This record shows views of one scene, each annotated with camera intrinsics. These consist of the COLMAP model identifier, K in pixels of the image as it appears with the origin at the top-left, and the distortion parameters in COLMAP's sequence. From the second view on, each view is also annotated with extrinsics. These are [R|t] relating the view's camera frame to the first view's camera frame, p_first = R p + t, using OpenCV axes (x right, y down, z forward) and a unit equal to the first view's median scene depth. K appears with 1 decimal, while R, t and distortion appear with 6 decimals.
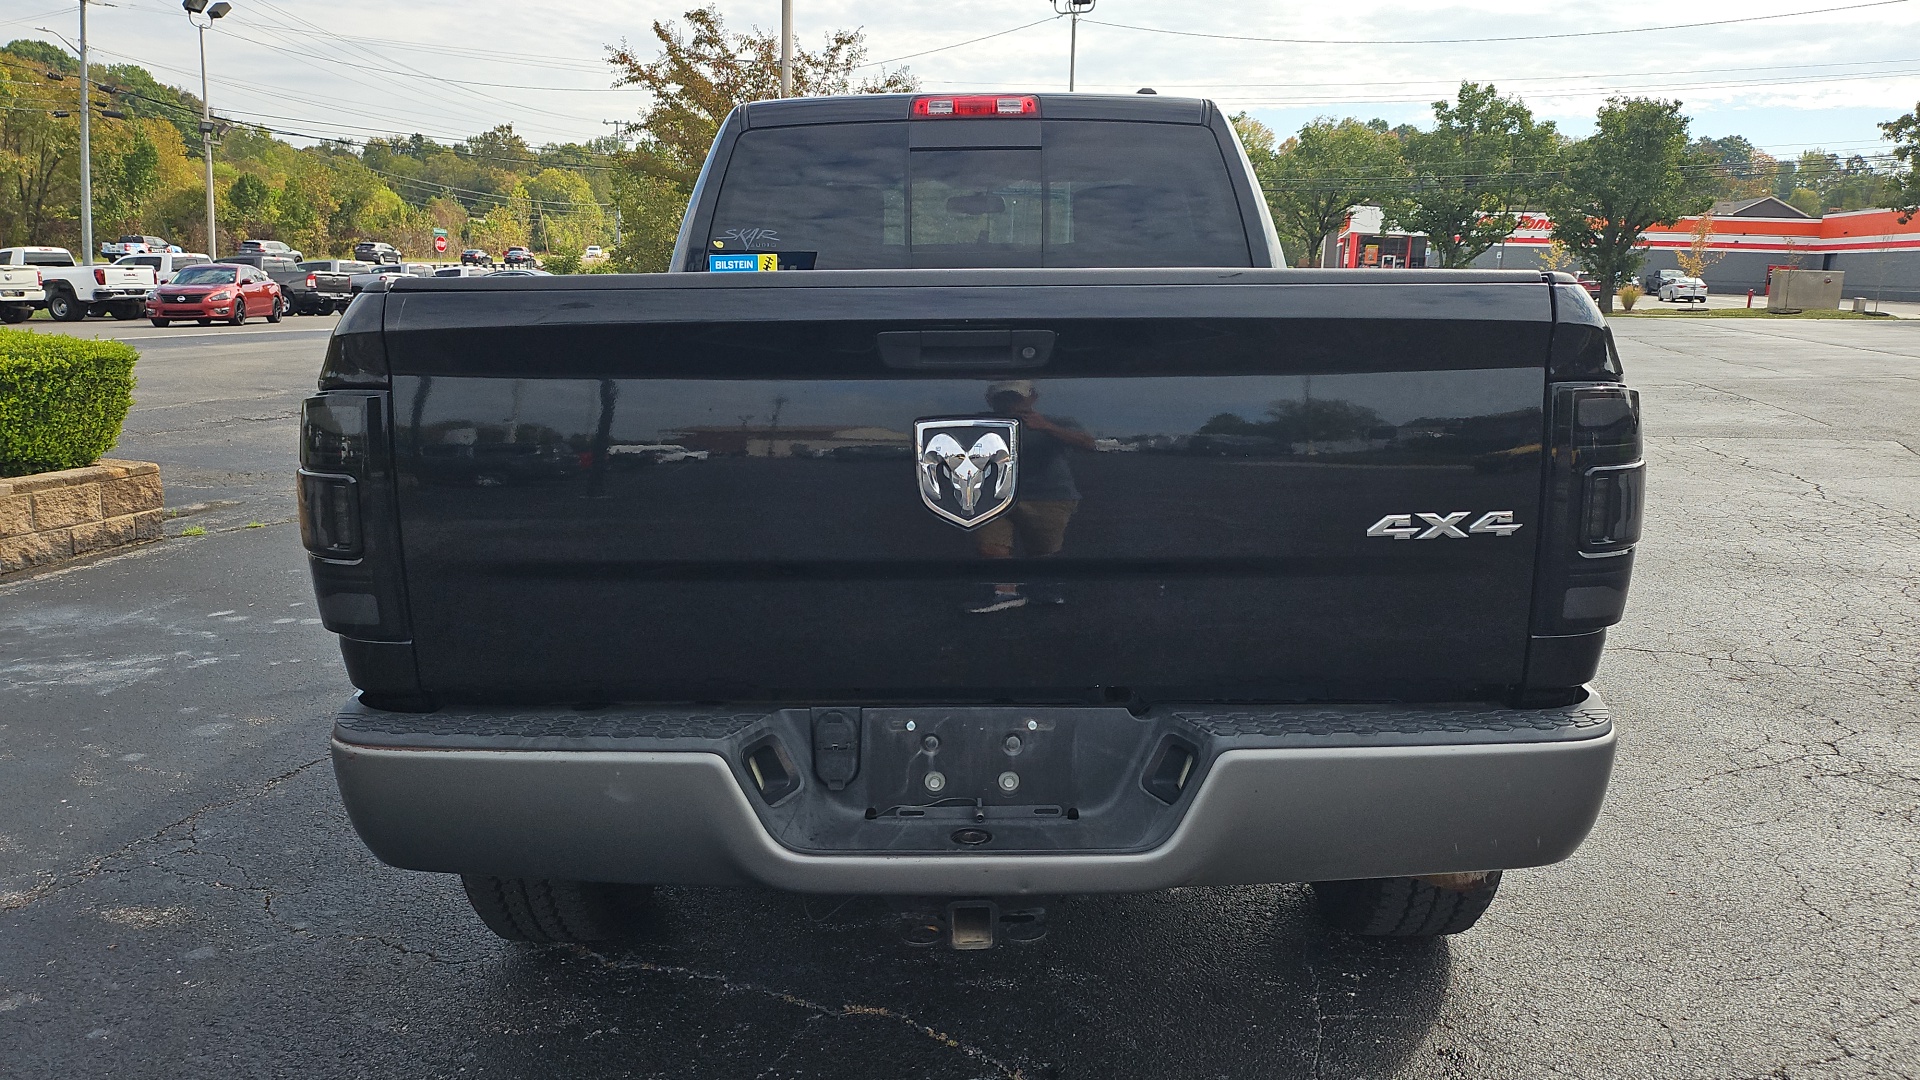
lens RADIAL K [[1372.4, 0, 967.9], [0, 1372.4, 524.7], [0, 0, 1]] dist [0.059277, -0.053937]
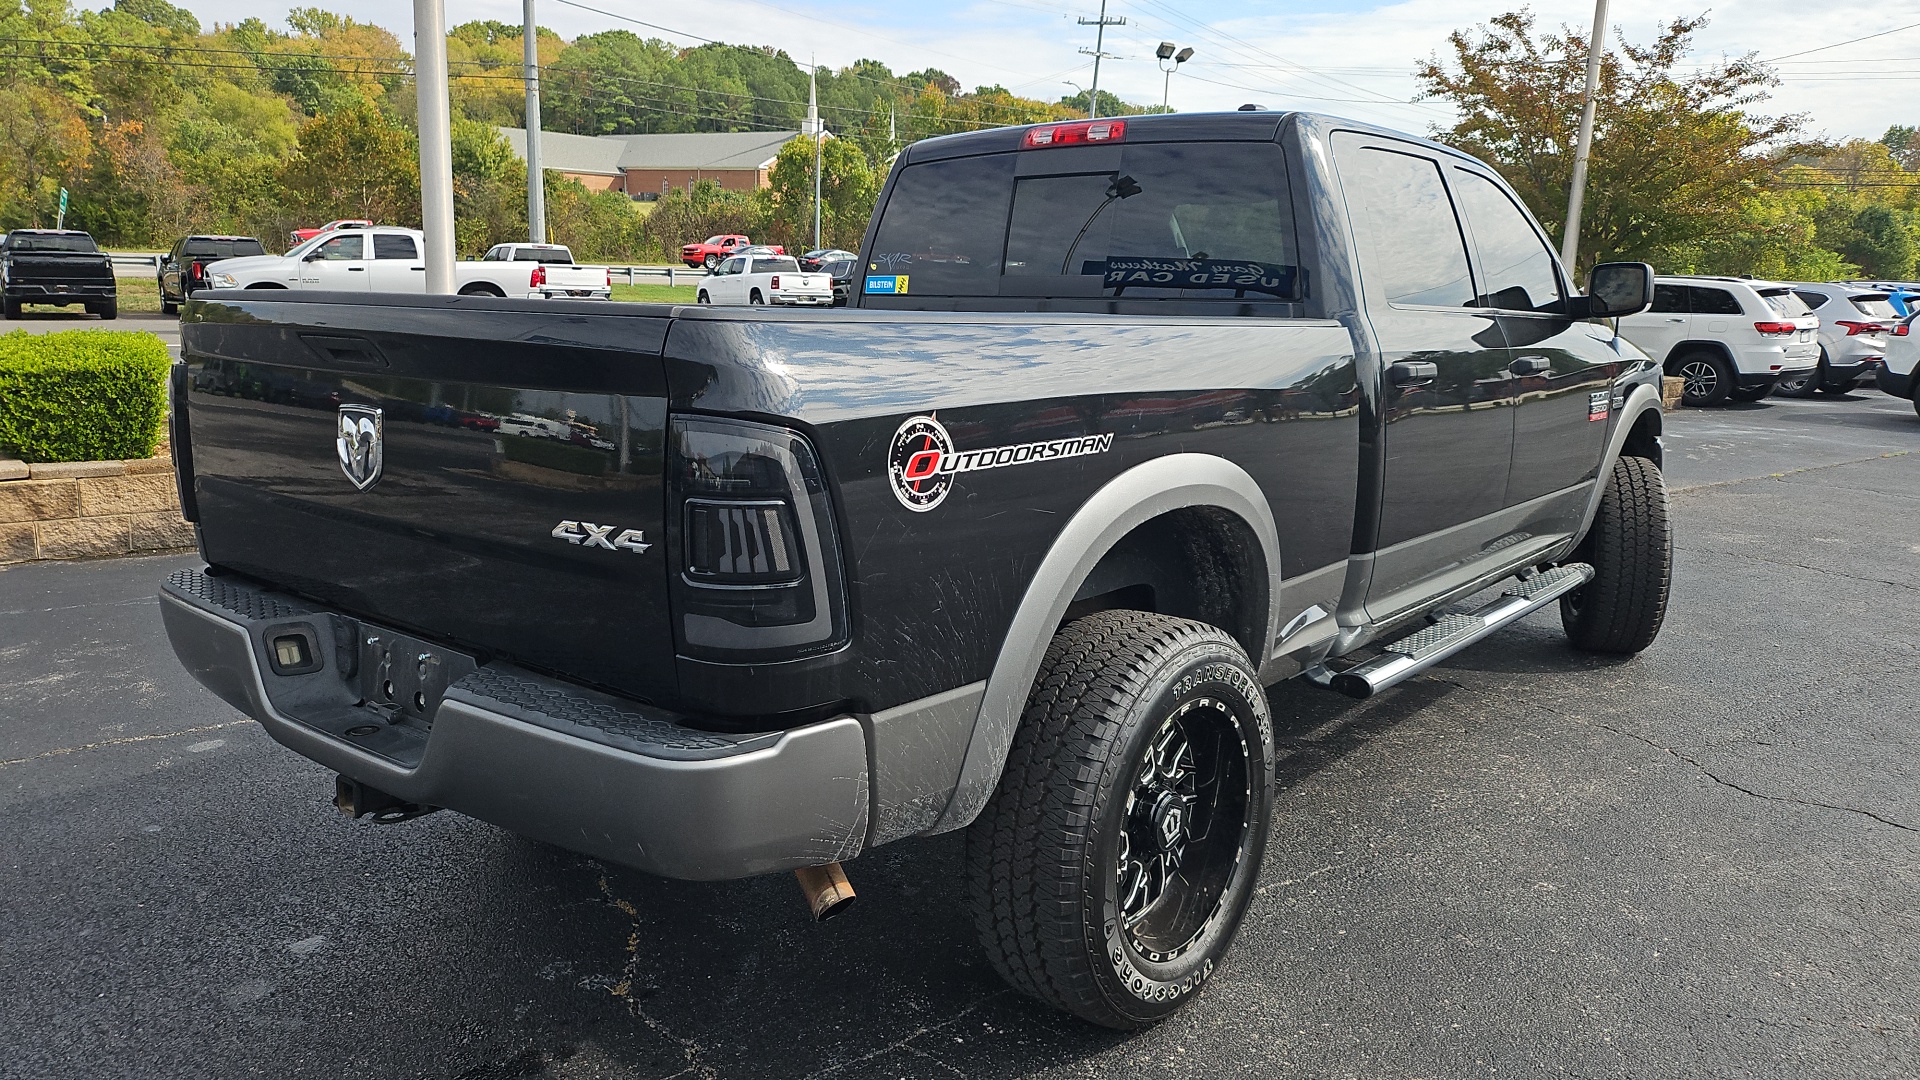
lens RADIAL K [[1372.4, 0, 967.9], [0, 1372.4, 524.7], [0, 0, 1]] dist [0.059277, -0.053937]
pose [[0.776406, 0.123315, -0.618051, 0.613126], [-0.128870, 0.991014, 0.035840, -0.041883], [0.616917, 0.051822, 0.785320, 0.161238]]
